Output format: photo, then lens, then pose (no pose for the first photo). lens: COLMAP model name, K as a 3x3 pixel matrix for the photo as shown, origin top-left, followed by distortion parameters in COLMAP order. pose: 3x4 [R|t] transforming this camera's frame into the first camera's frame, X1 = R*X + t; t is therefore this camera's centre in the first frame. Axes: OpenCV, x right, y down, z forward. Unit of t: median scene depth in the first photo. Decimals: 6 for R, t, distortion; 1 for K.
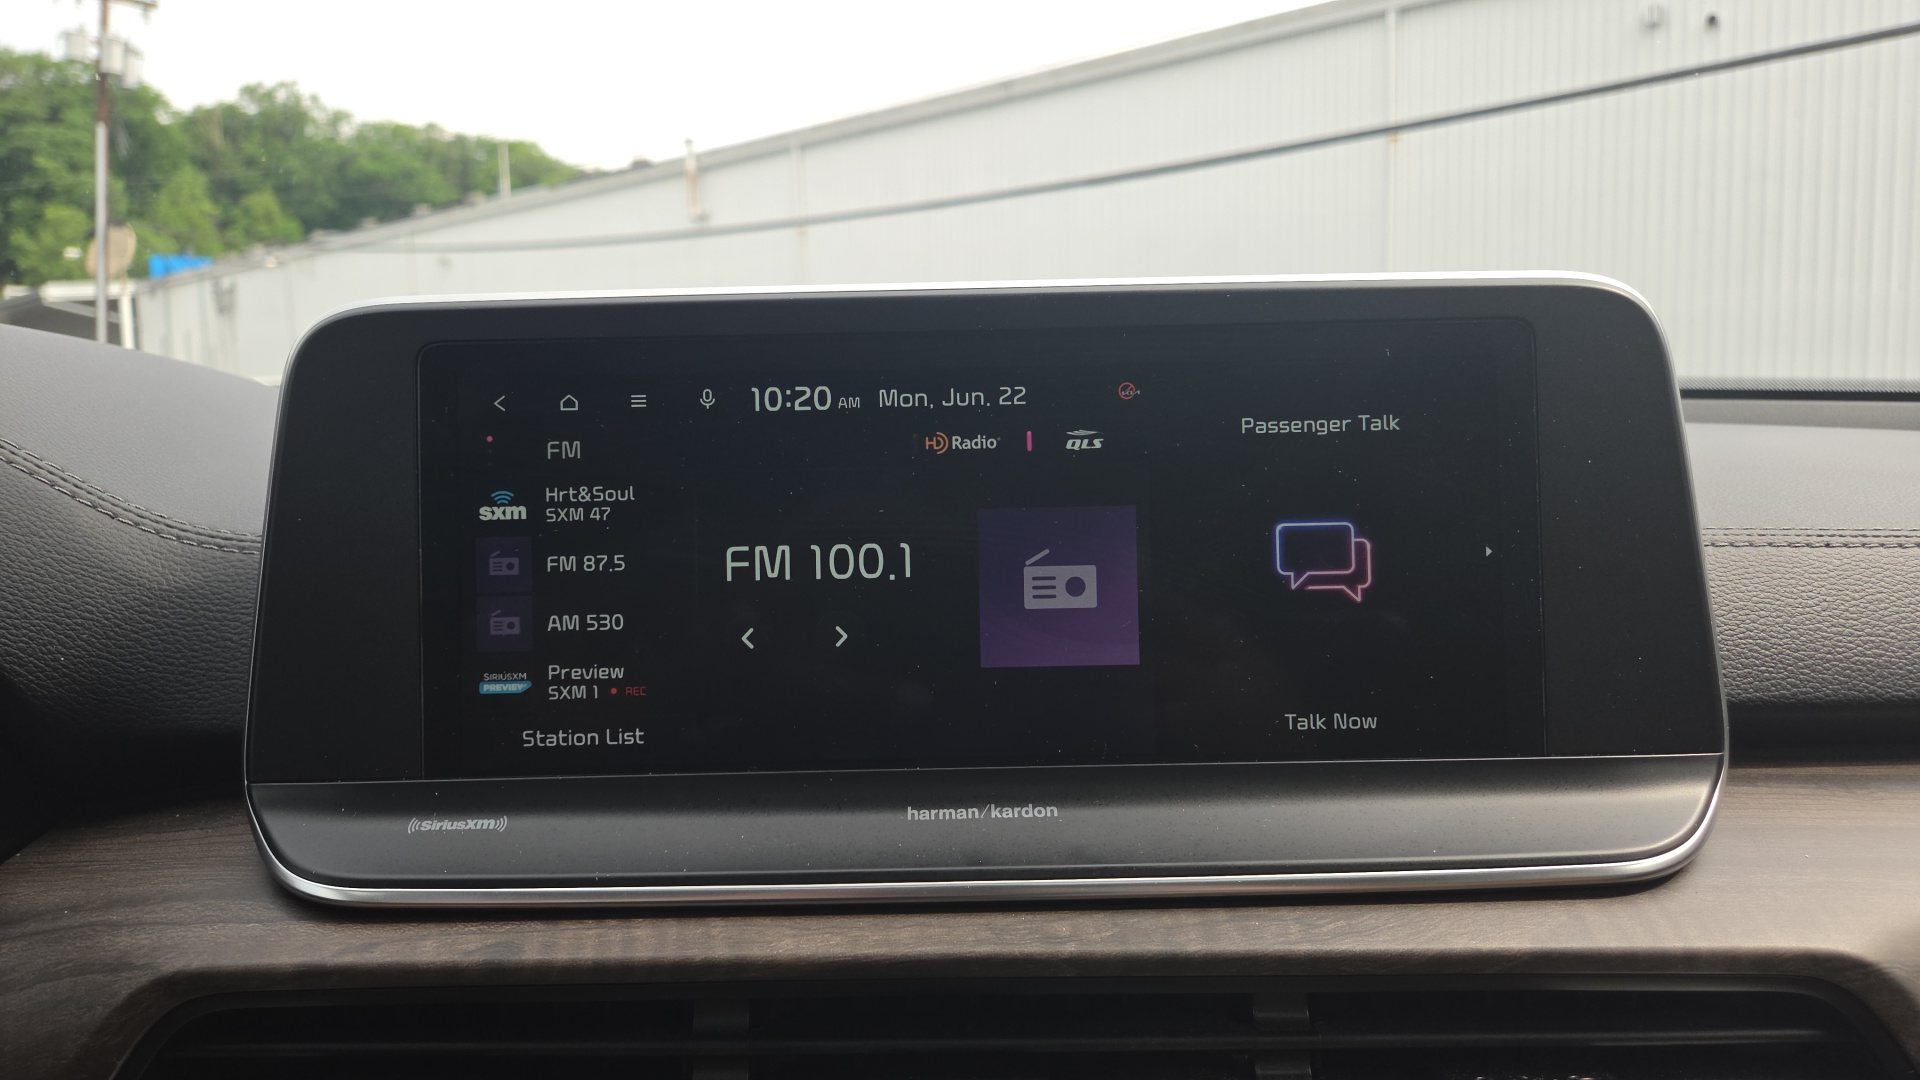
lens RADIAL K [[1285.8, 0, 960.0], [0, 1285.8, 540.0], [0, 0, 1]] dist [0.051243, -0.052073]
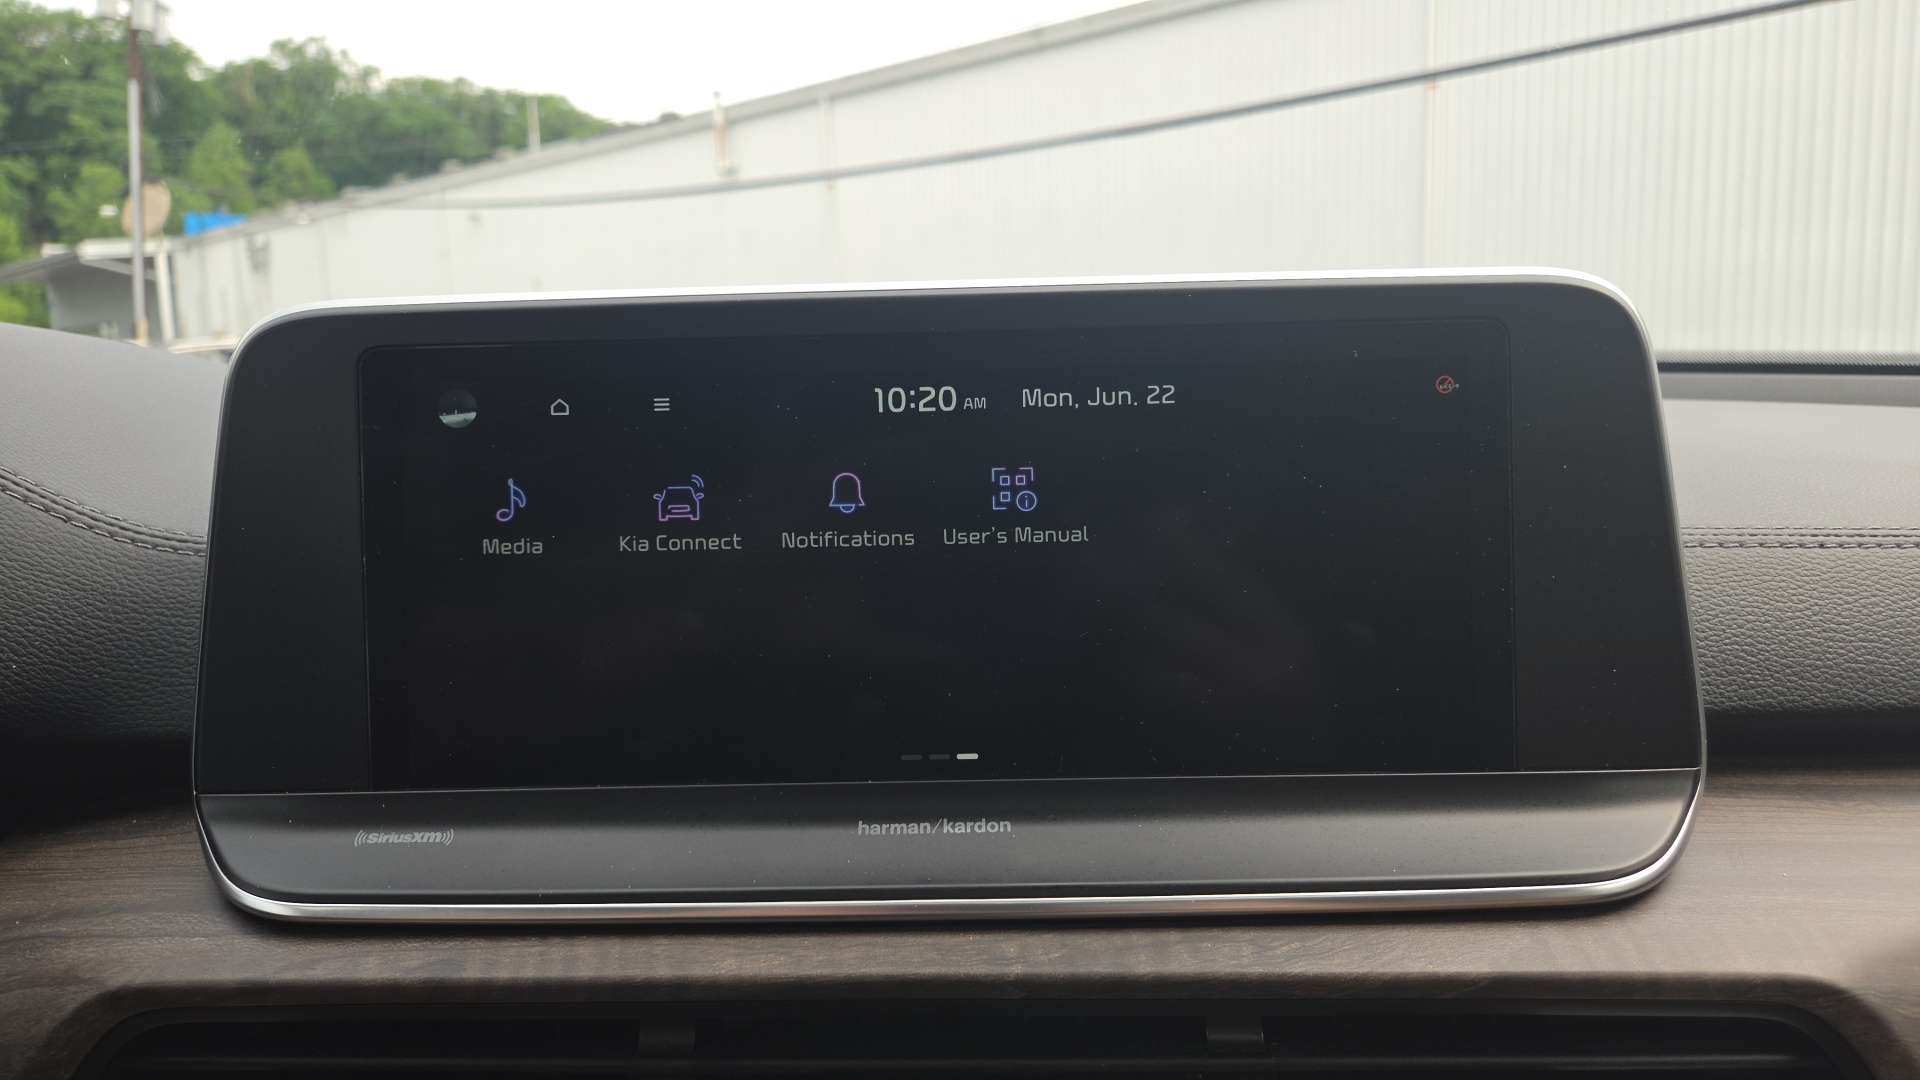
lens RADIAL K [[1286.7, 0, 963.6], [0, 1286.7, 538.6], [0, 0, 1]] dist [0.049184, -0.050546]
pose [[0.999771, -0.000814, -0.021383, 0.060931], [0.001535, 0.999429, 0.033743, -0.041352], [0.021344, -0.033768, 0.999202, 0.026736]]
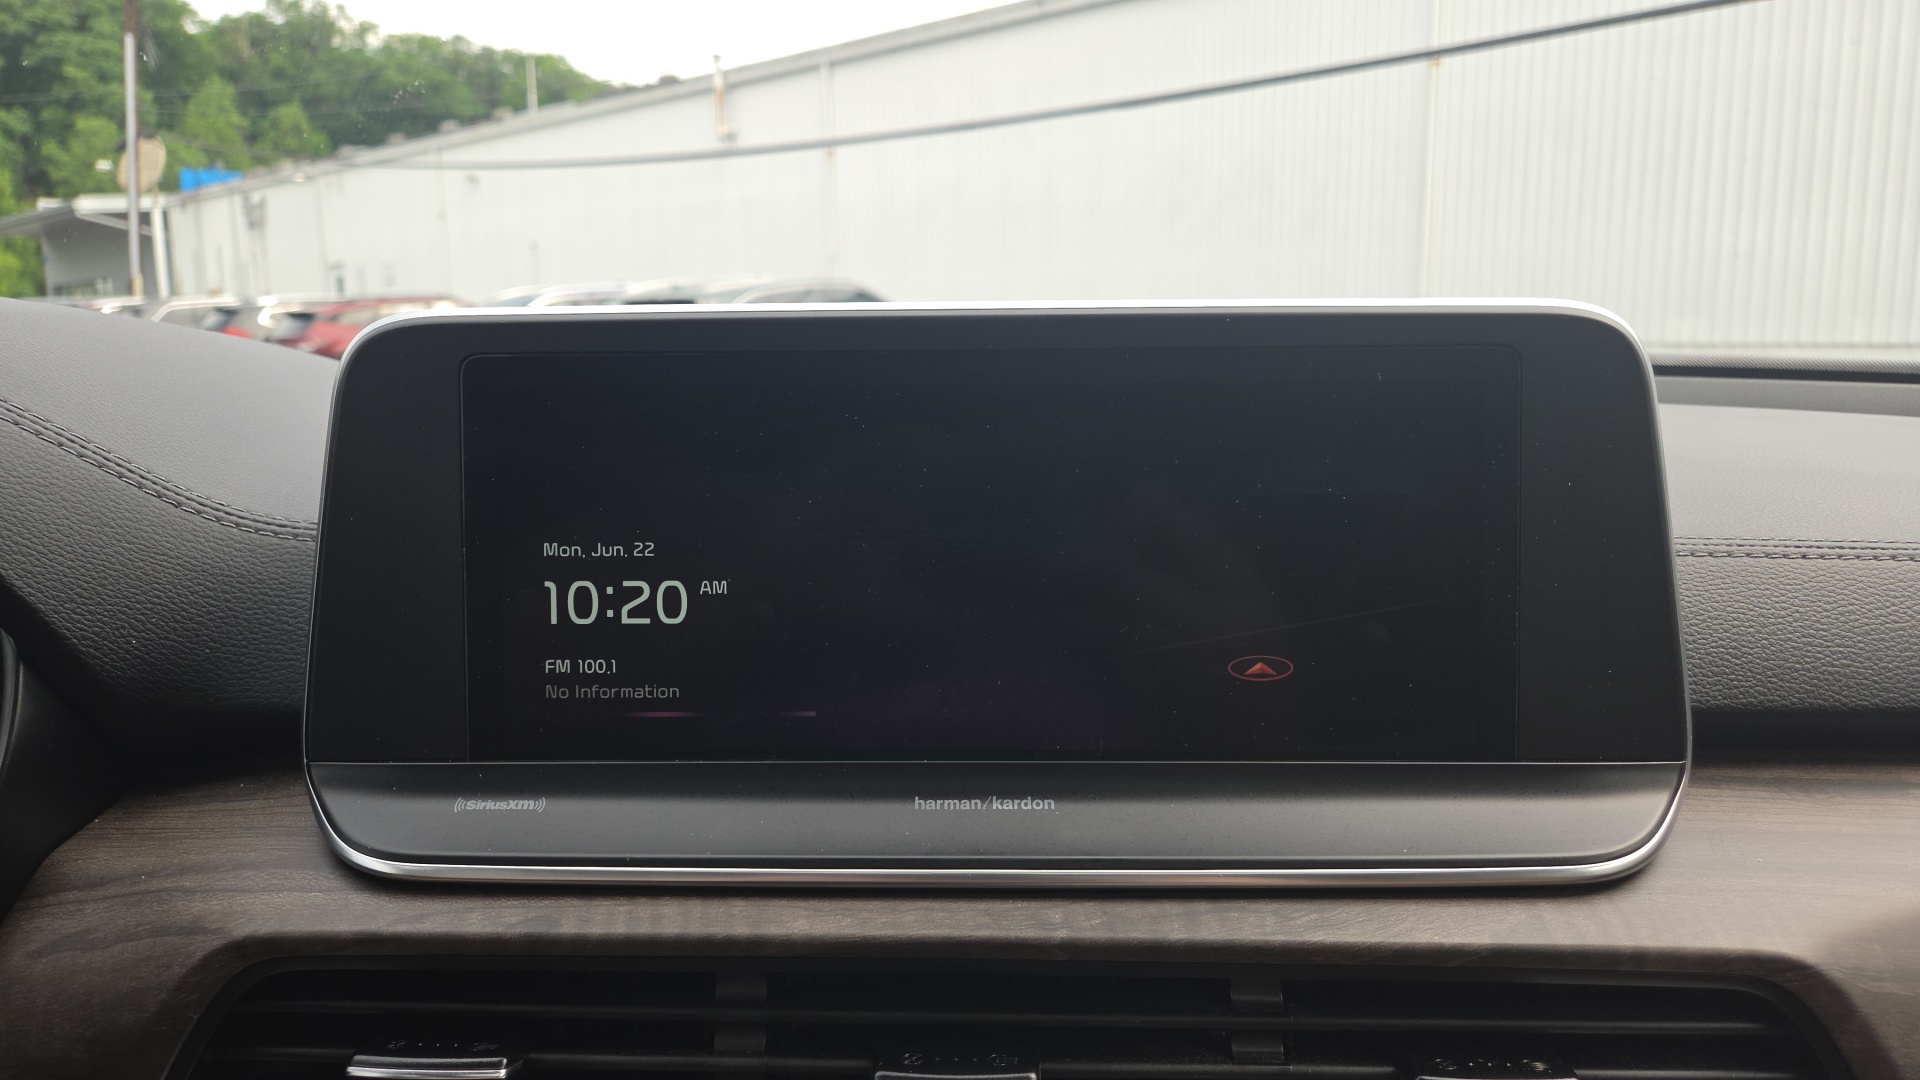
lens RADIAL K [[1282.7, 0, 959.2], [0, 1282.7, 537.0], [0, 0, 1]] dist [0.049826, -0.047853]
pose [[0.999677, 0.016821, -0.019058, 0.013003], [-0.015742, 0.998339, 0.055412, -0.069753], [0.019959, -0.055094, 0.998282, -0.057841]]
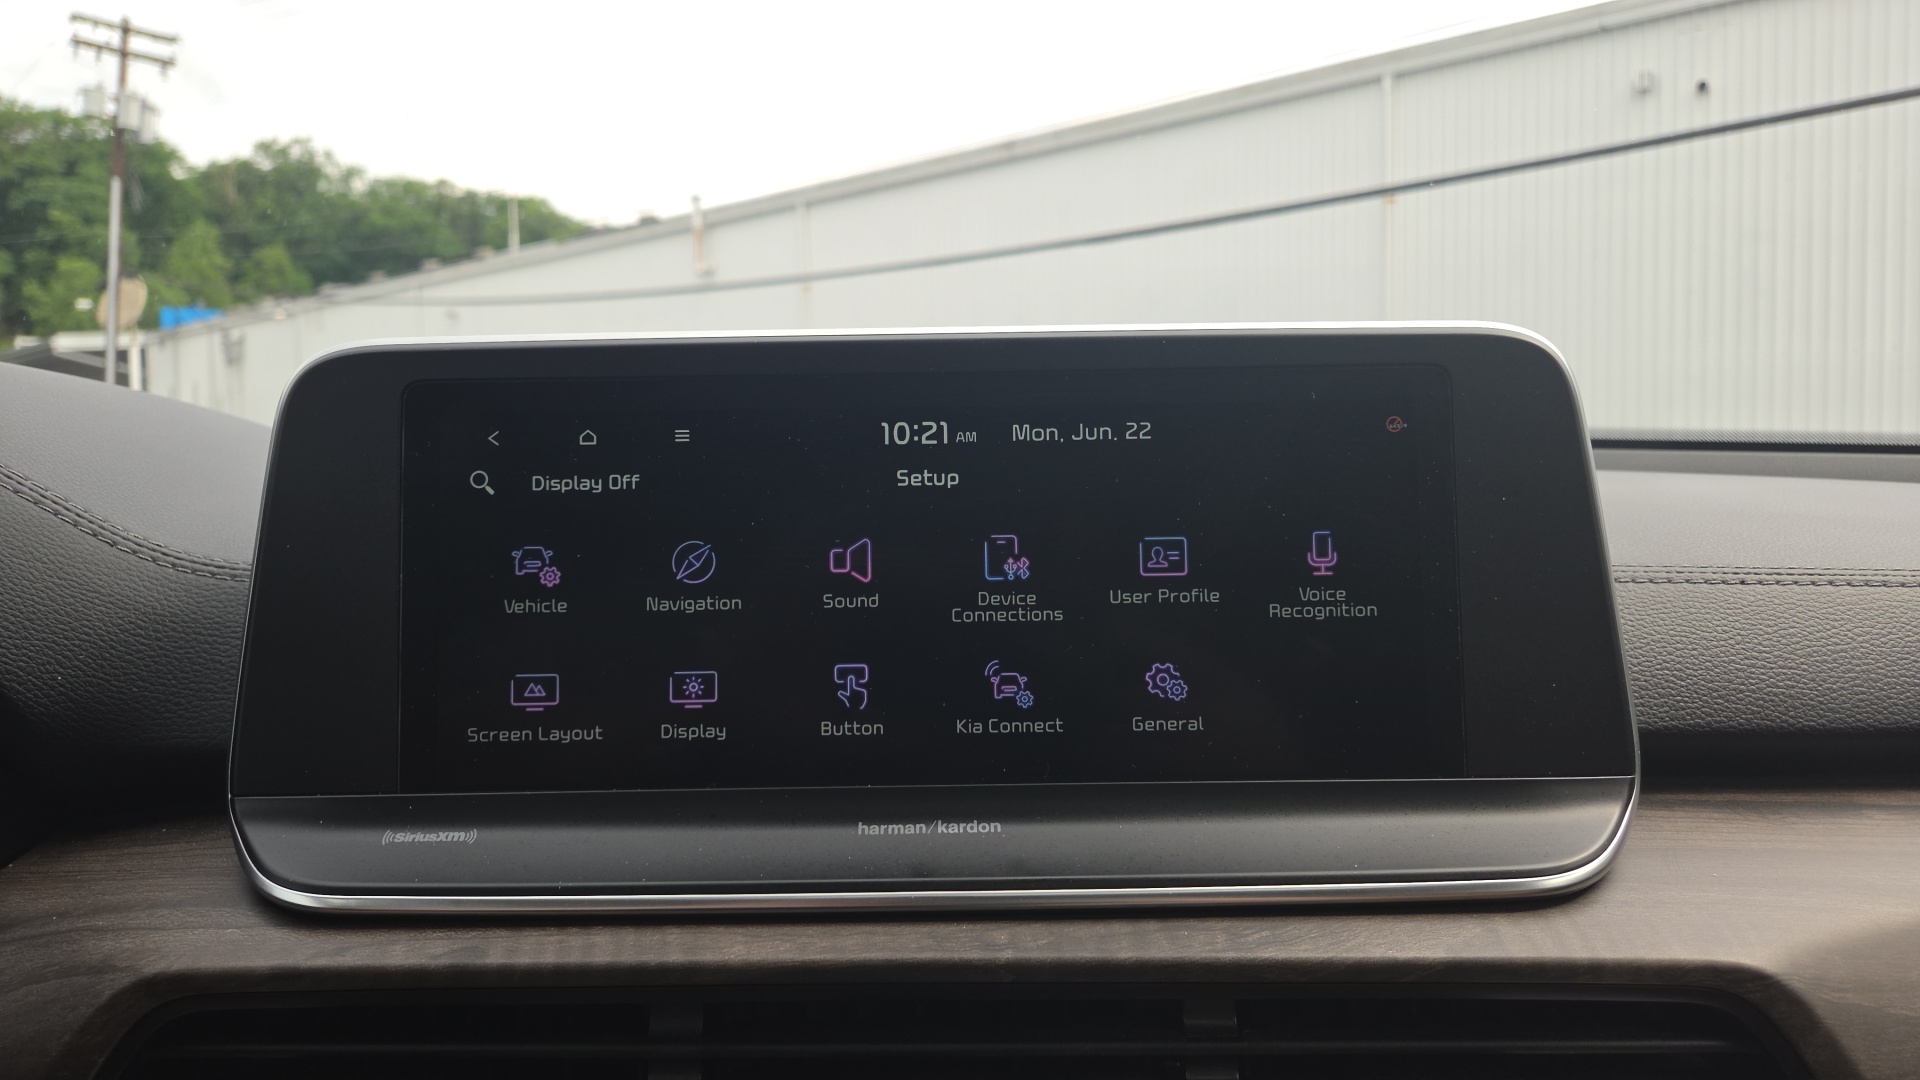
lens RADIAL K [[1286.3, 0, 961.2], [0, 1286.3, 537.0], [0, 0, 1]] dist [0.048345, -0.048799]
pose [[0.999983, 0.005837, -0.000493, 0.042525], [-0.005853, 0.999025, -0.043760, 0.020408], [0.000237, 0.043762, 0.999042, -0.060649]]
